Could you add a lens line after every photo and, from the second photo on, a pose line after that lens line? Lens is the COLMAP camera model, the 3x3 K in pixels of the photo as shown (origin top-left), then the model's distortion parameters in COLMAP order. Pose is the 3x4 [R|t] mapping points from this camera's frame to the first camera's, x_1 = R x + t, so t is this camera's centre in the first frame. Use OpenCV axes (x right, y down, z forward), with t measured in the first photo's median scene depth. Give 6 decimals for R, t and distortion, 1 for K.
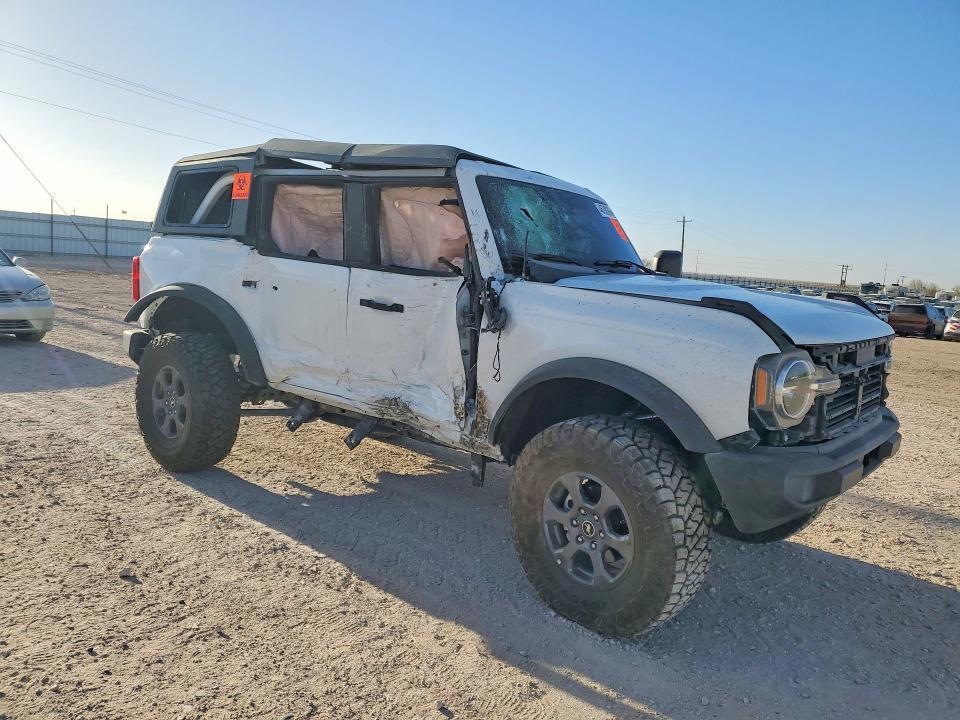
lens RADIAL K [[782.5, 0, 480.0], [0, 782.5, 360.0], [0, 0, 1]] dist [0.004577, -0.003544]
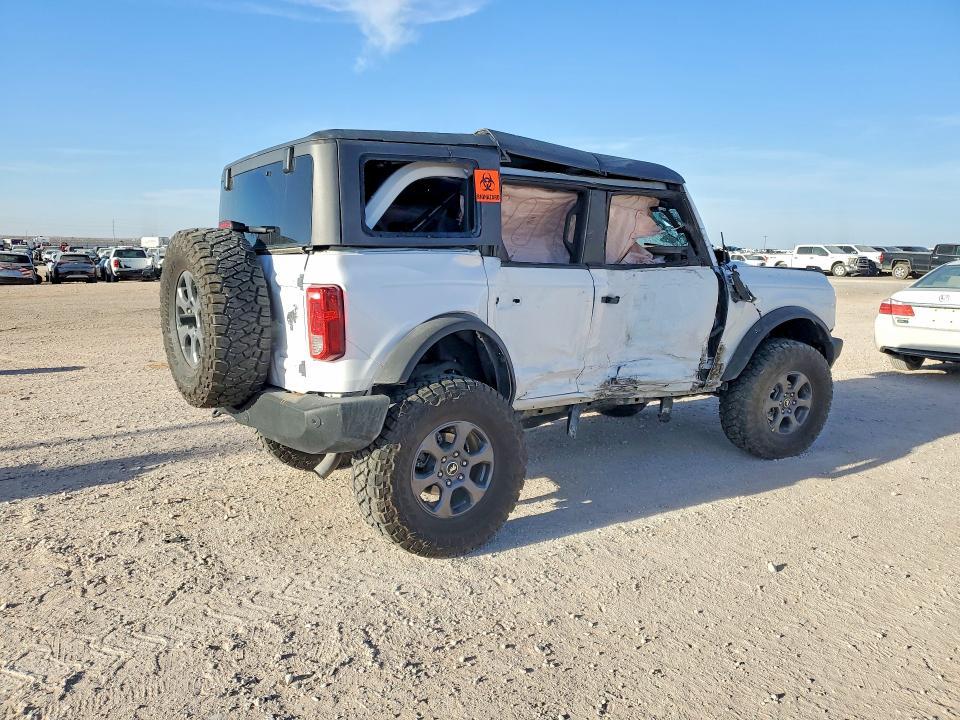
lens RADIAL K [[782.5, 0, 480.0], [0, 782.5, 360.0], [0, 0, 1]] dist [0.004577, -0.003544]
pose [[0.260442, -0.212675, 0.941775, -1.265459], [0.127327, 0.974484, 0.184850, -0.219229], [-0.957057, 0.071771, 0.280876, 0.876255]]
